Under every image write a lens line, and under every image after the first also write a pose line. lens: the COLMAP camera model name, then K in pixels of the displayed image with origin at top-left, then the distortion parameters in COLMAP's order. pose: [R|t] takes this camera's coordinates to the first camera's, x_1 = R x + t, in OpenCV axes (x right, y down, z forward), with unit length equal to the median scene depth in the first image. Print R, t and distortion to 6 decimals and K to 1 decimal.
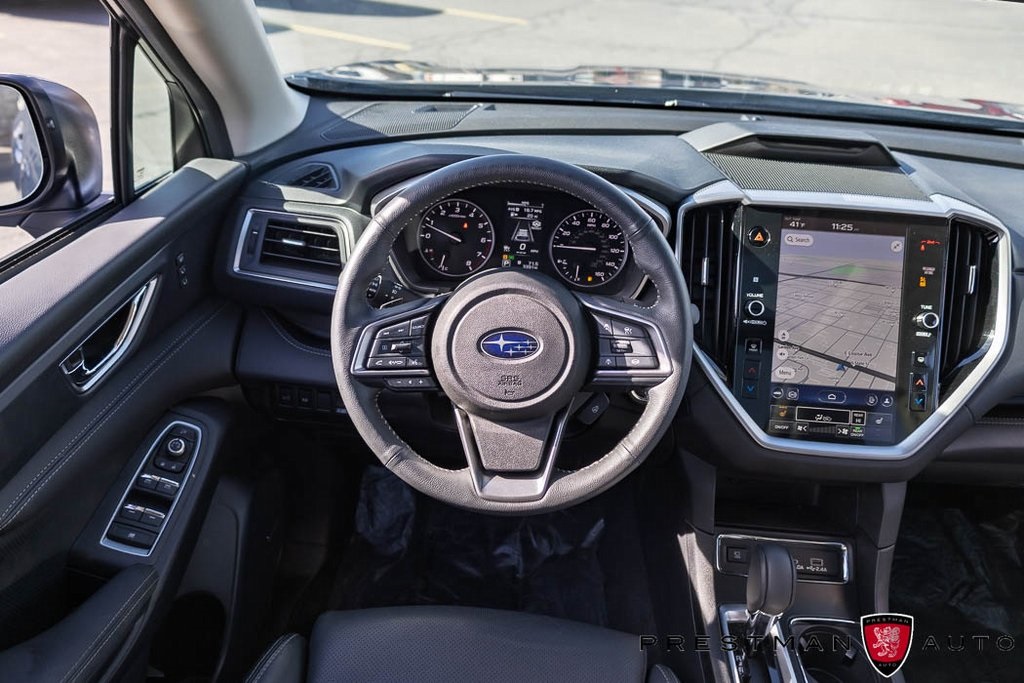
lens RADIAL K [[762.1, 0, 505.8], [0, 762.1, 342.2], [0, 0, 1]] dist [0.036683, 0.006233]
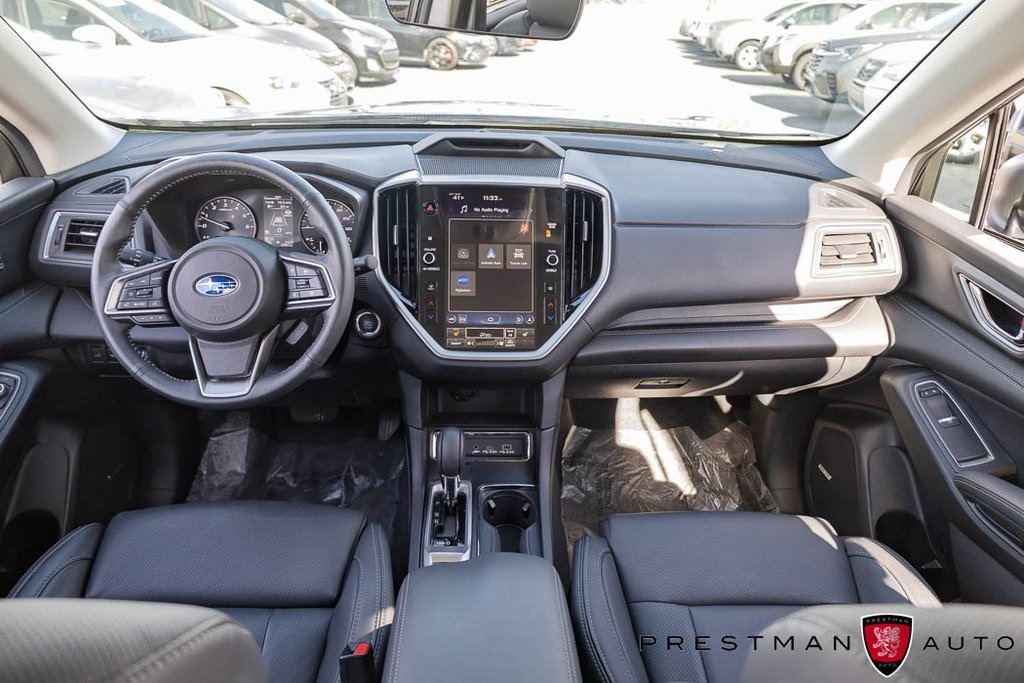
lens RADIAL K [[720.9, 0, 519.9], [0, 720.9, 346.1], [0, 0, 1]] dist [0.003317, 0.012025]
pose [[0.995514, -0.069488, 0.064208, 0.380277], [0.071725, 0.996872, -0.033203, 0.162398], [-0.061700, 0.037660, 0.997384, -0.294555]]
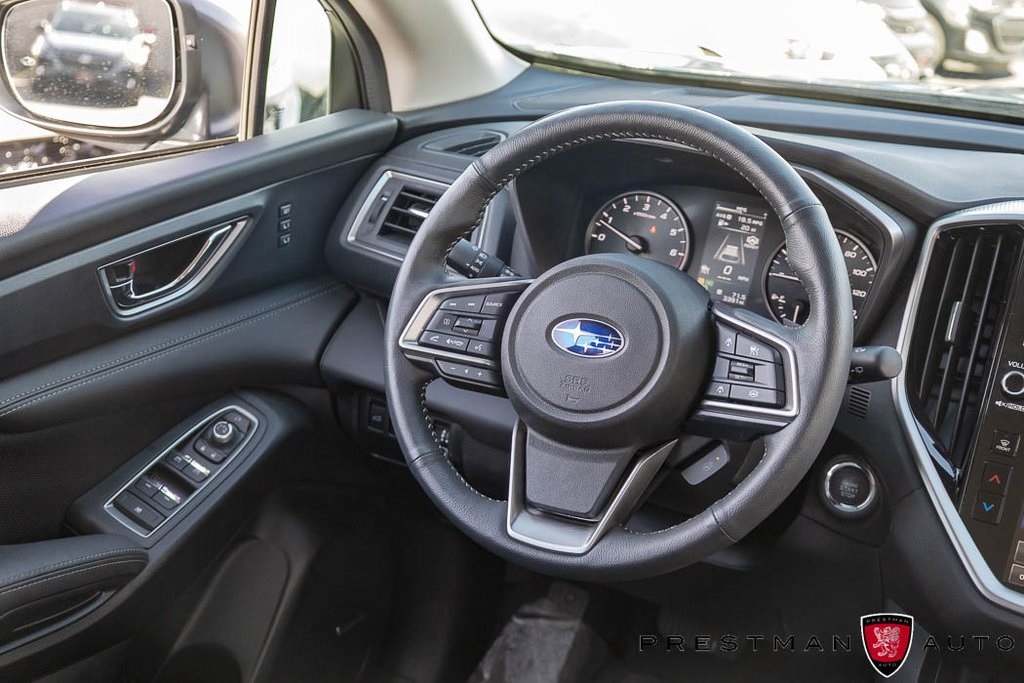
lens RADIAL K [[1322.8, 0, 507.7], [0, 1322.8, 341.4], [0, 0, 1]] dist [0.019878, 0.000000]
pose [[0.905456, 0.154353, -0.395379, 0.361159], [-0.225183, 0.964317, -0.139229, 0.165191], [0.359780, 0.215098, 0.907905, -0.163321]]
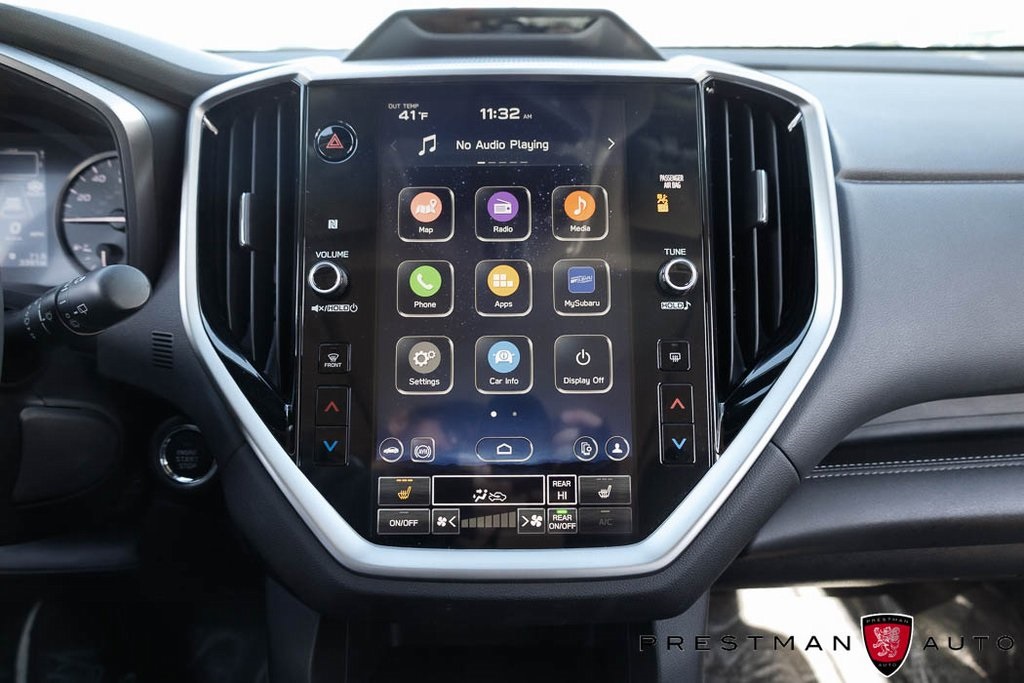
lens RADIAL K [[720.9, 0, 506.8], [0, 720.9, 328.3], [0, 0, 1]] dist [0.003317, 0.012025]
pose [[0.996531, -0.083153, 0.003250, 0.420142], [0.082892, 0.988440, -0.126946, 0.052368], [0.007344, 0.126775, 0.991904, 0.528615]]
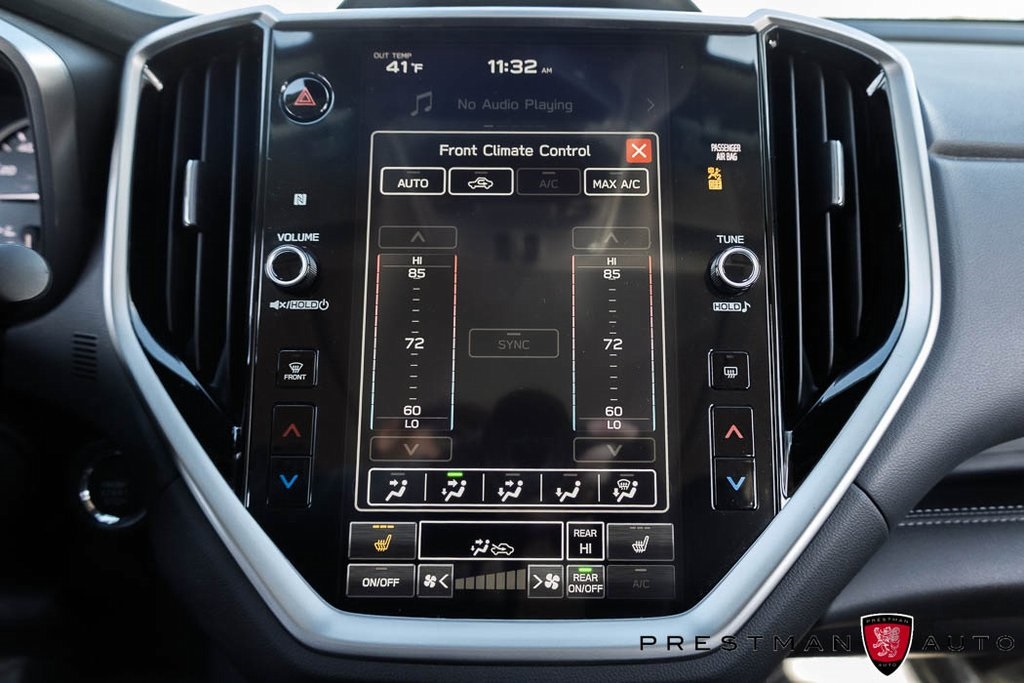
lens RADIAL K [[720.9, 0, 522.2], [0, 720.9, 327.0], [0, 0, 1]] dist [0.003317, 0.012025]
pose [[0.997474, -0.070655, 0.007355, 0.421624], [0.070974, 0.986872, -0.145074, 0.044005], [0.002991, 0.145229, 0.989393, 0.623140]]
